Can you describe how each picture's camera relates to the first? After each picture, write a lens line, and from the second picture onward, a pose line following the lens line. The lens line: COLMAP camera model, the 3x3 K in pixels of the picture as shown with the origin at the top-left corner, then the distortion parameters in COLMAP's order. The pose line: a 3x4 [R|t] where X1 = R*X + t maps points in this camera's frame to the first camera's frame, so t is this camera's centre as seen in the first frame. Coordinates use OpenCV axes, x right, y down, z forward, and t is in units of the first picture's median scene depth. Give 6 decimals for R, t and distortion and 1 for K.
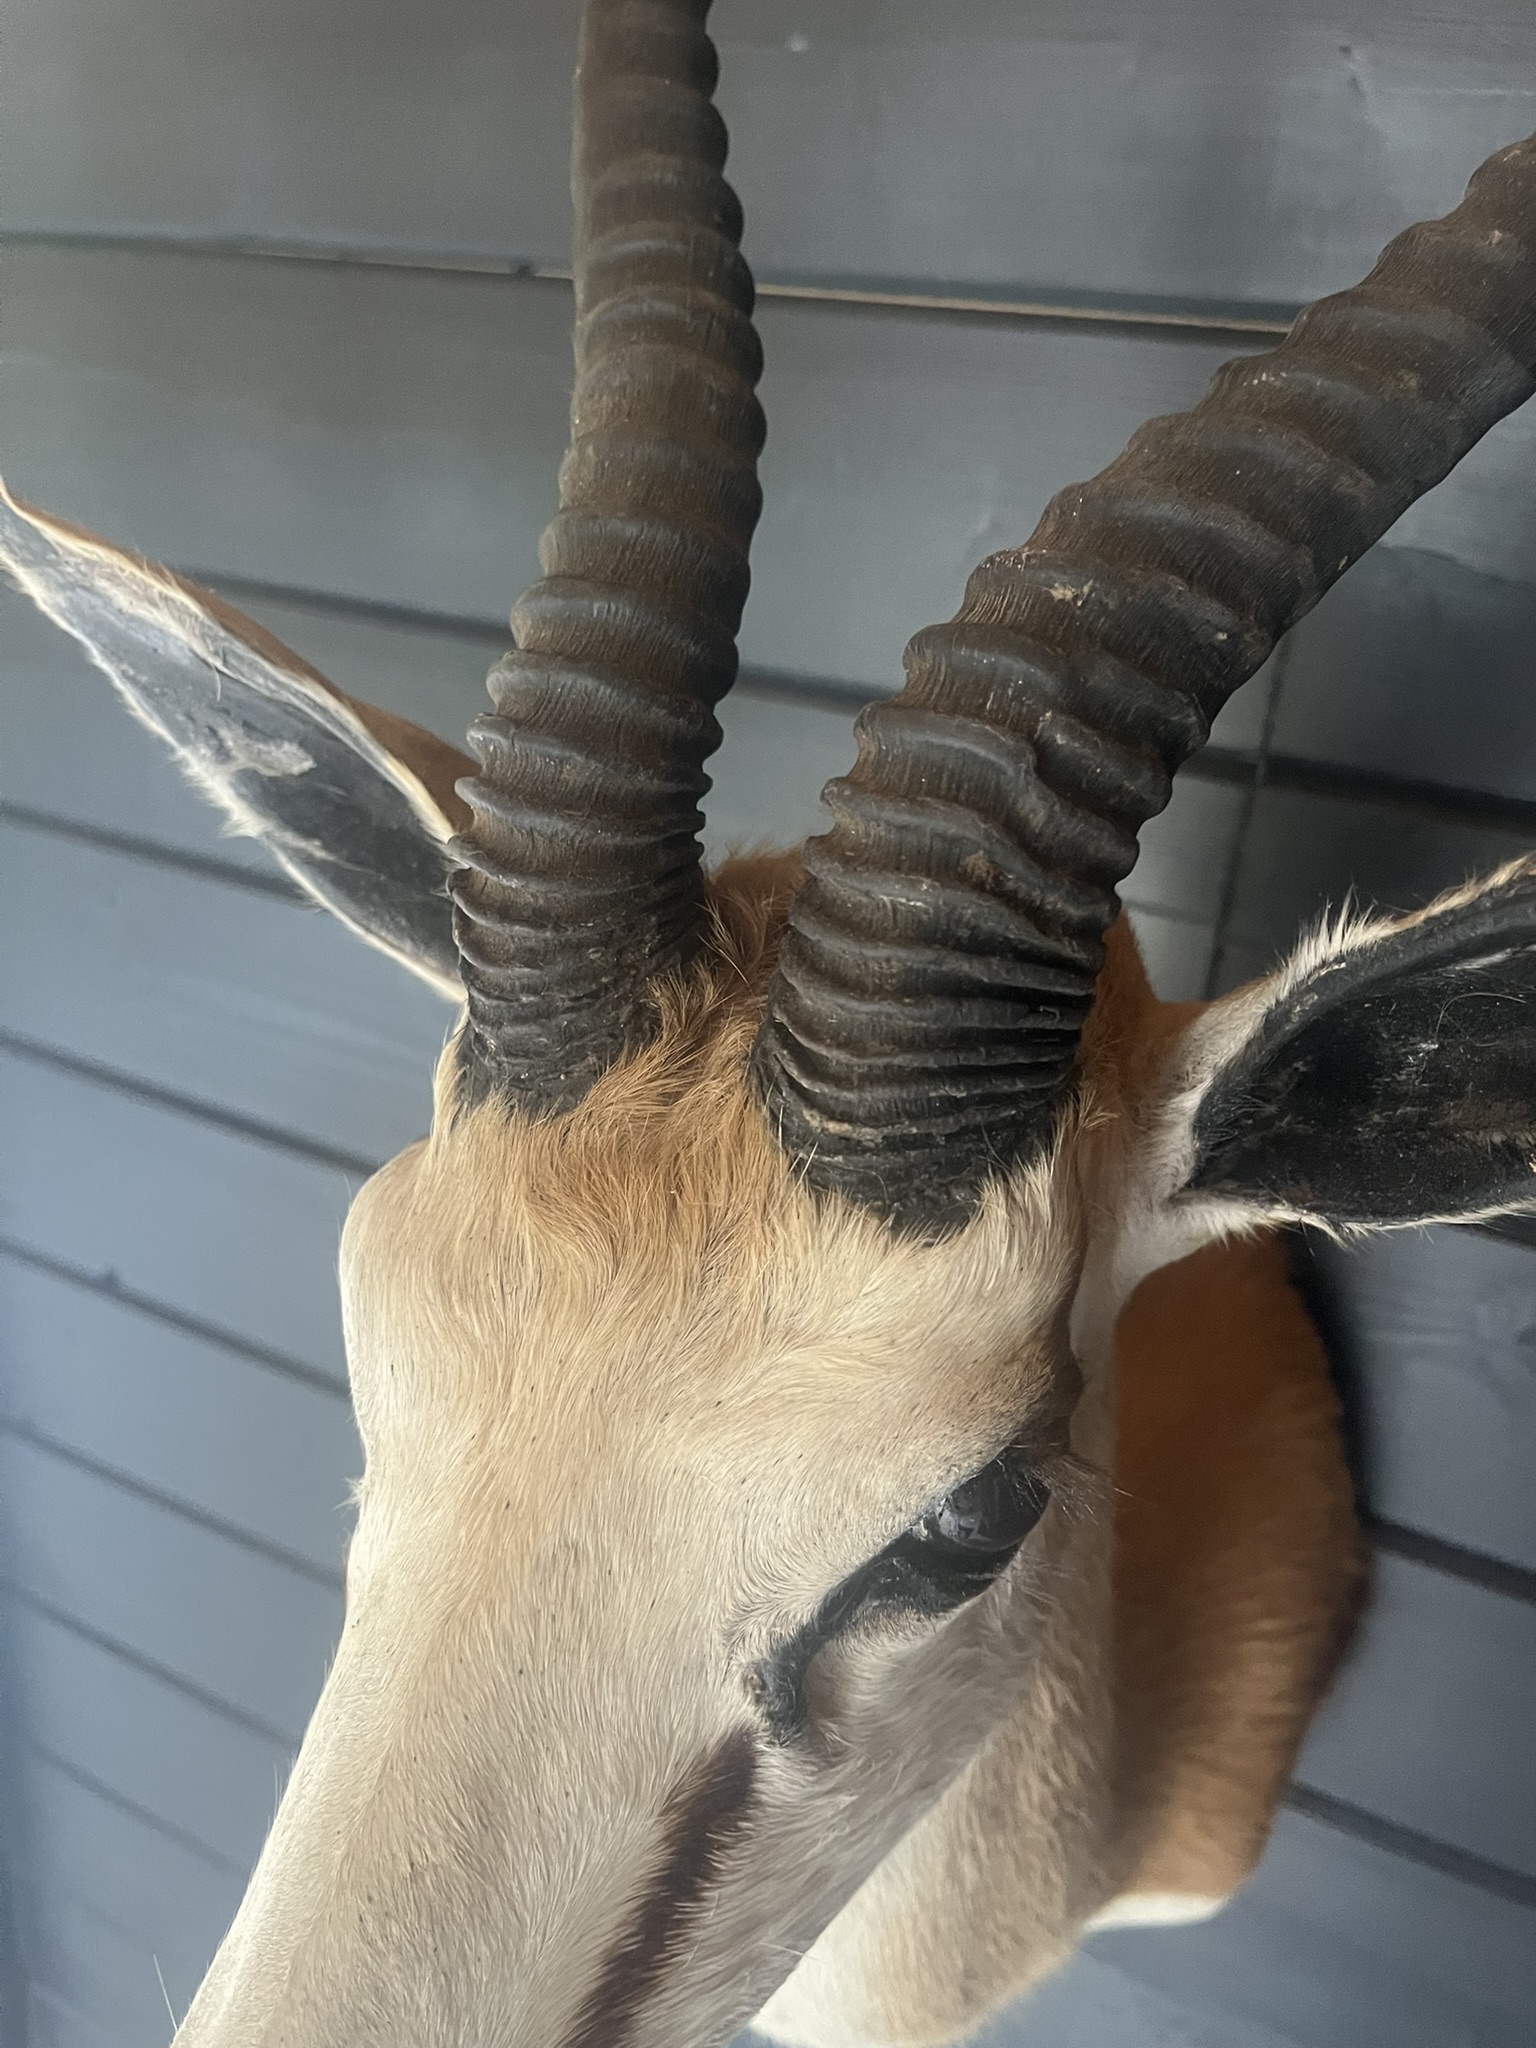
lens RADIAL K [[1591.9, 0, 770.3], [0, 1591.9, 1029.7], [0, 0, 1]] dist [0.030250, -0.074260]
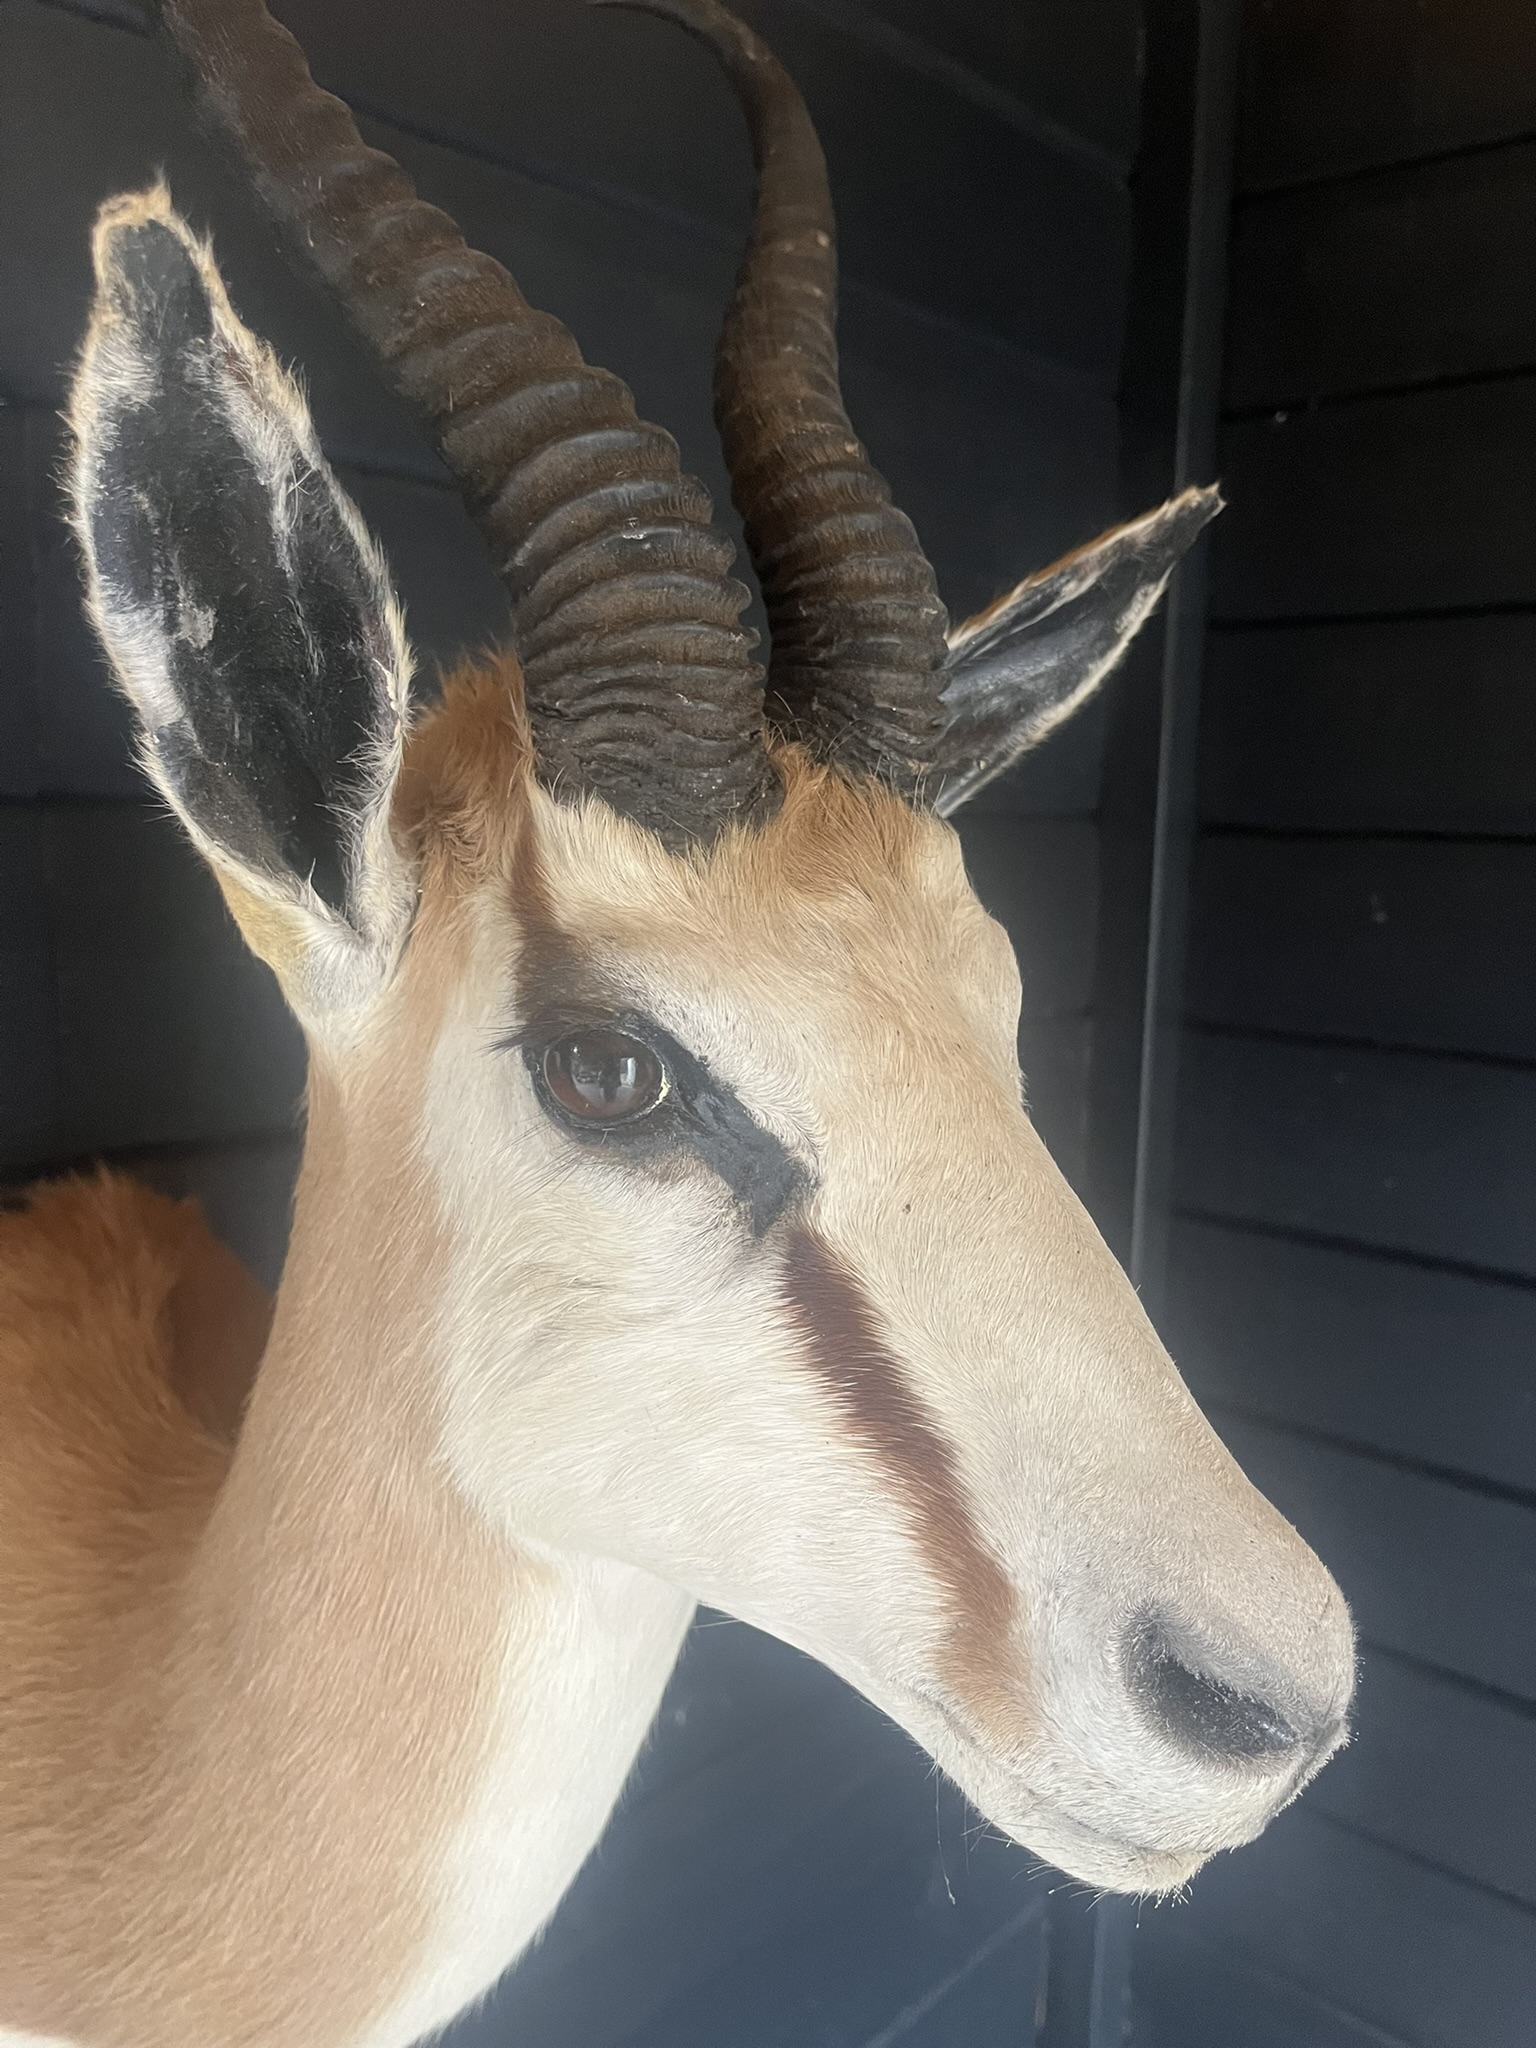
lens RADIAL K [[1591.9, 0, 765.5], [0, 1591.9, 1027.9], [0, 0, 1]] dist [0.030250, -0.074260]
pose [[0.268066, -0.224128, 0.936967, -1.270289], [0.357040, 0.926419, 0.119455, 0.047005], [-0.894798, 0.302513, 0.328364, 0.577283]]
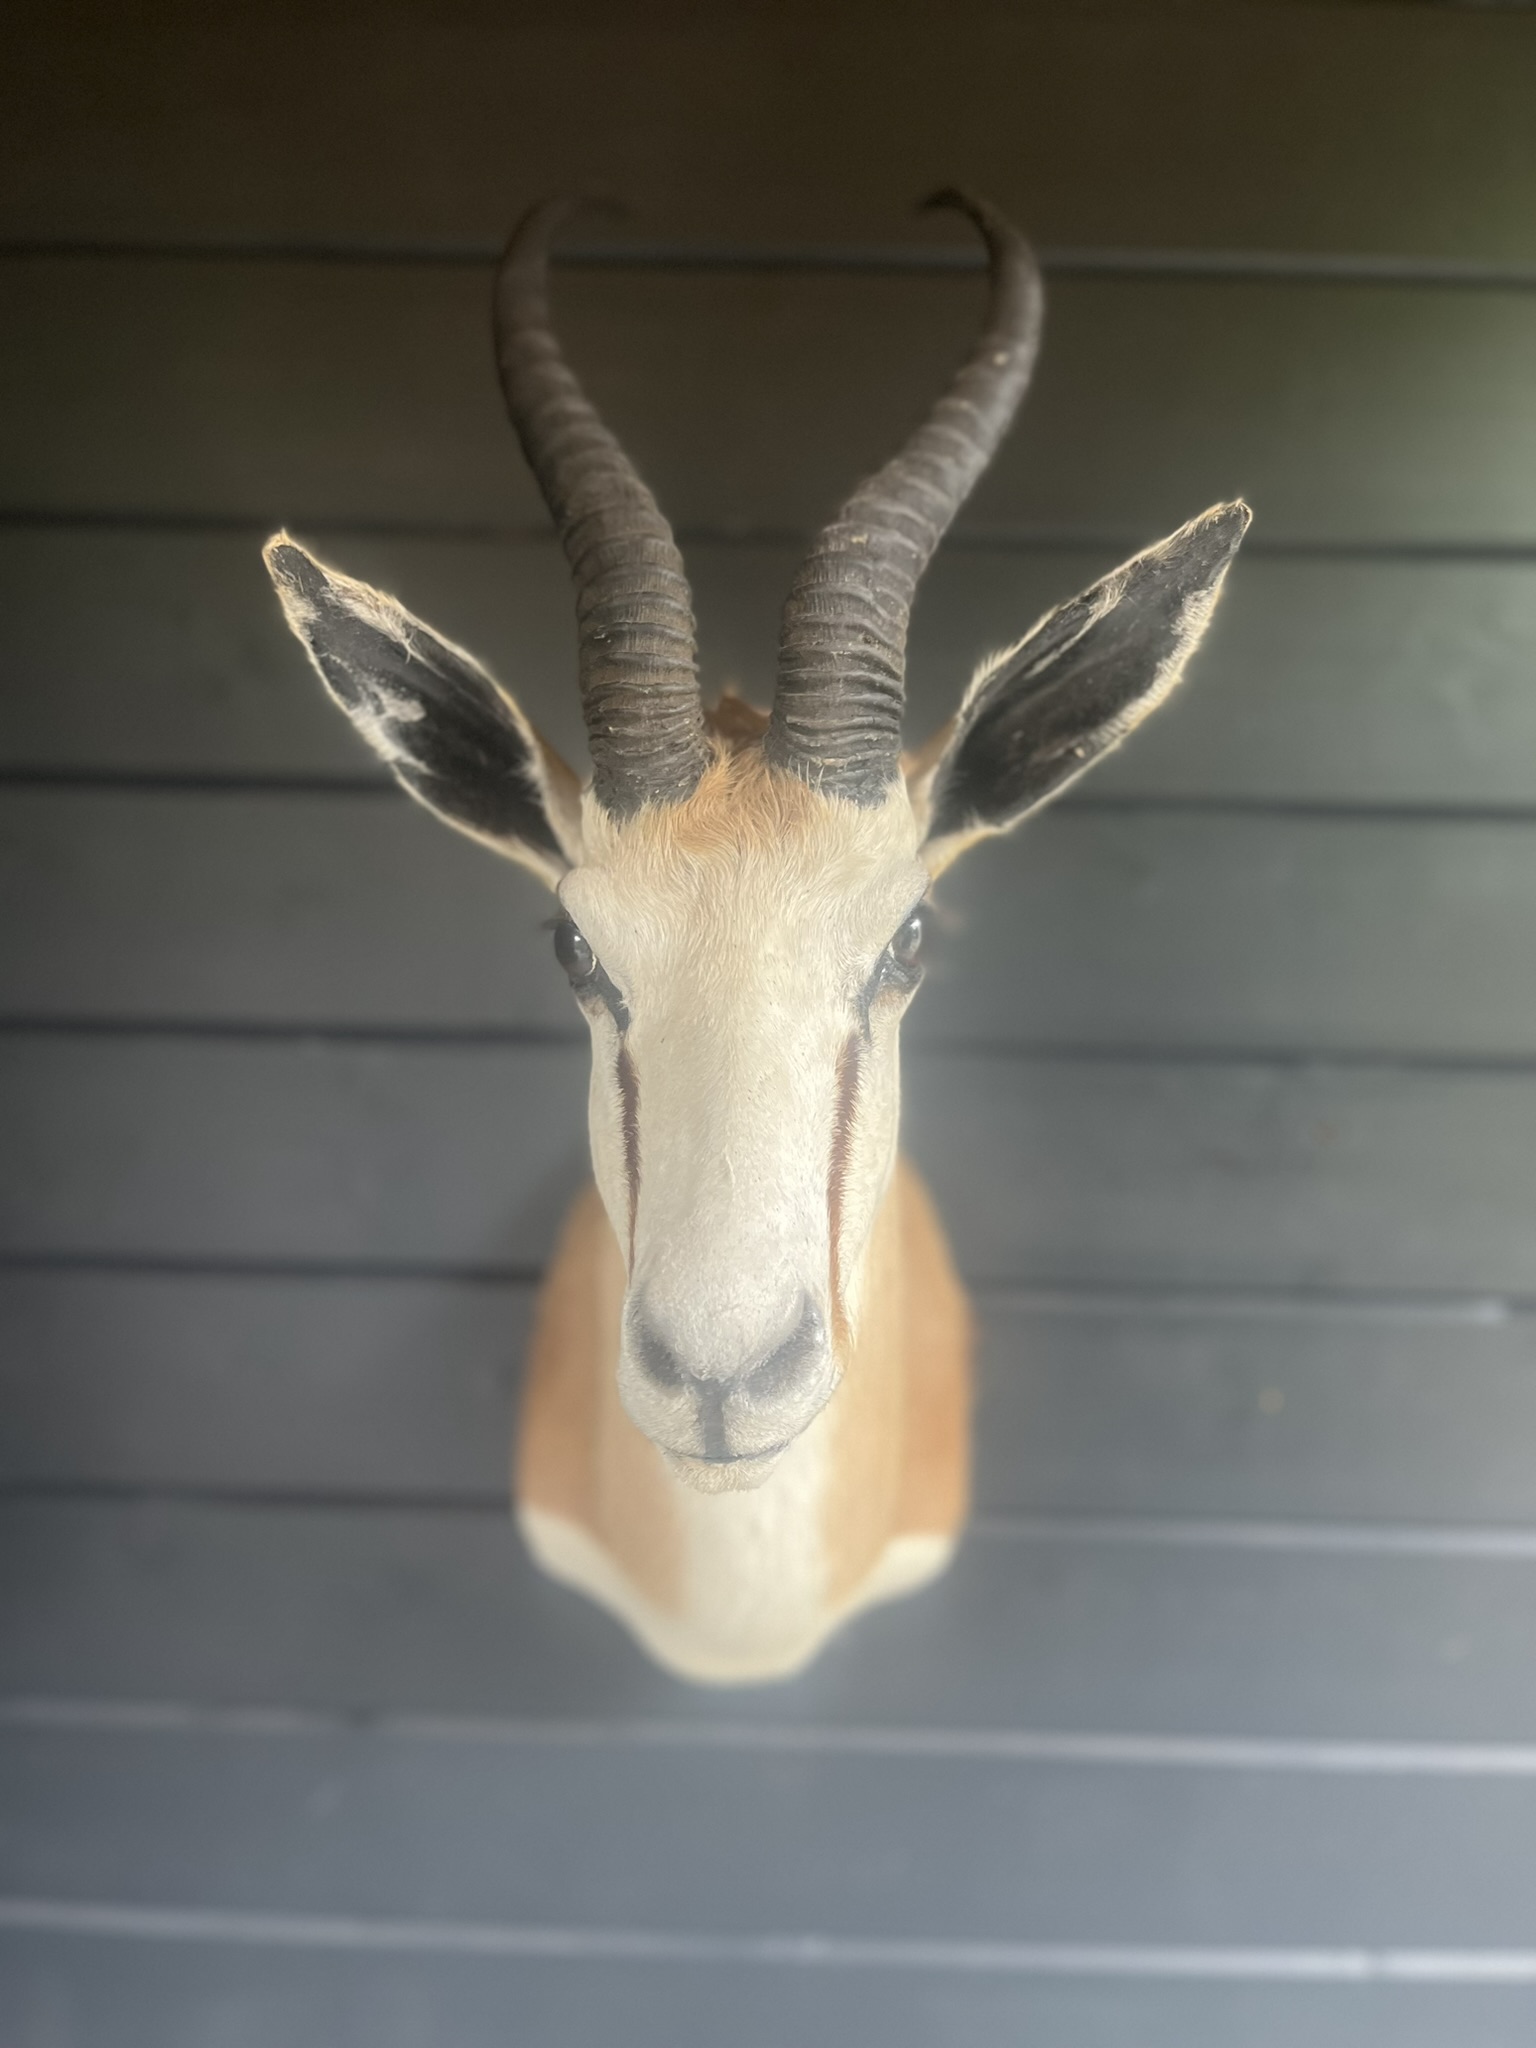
lens RADIAL K [[1591.9, 0, 765.1], [0, 1591.9, 1029.8], [0, 0, 1]] dist [0.030250, -0.074260]
pose [[0.891572, -0.170109, 0.419717, -0.879661], [0.250131, 0.957557, -0.143243, 0.606827], [-0.377537, 0.232696, 0.896281, -0.763922]]
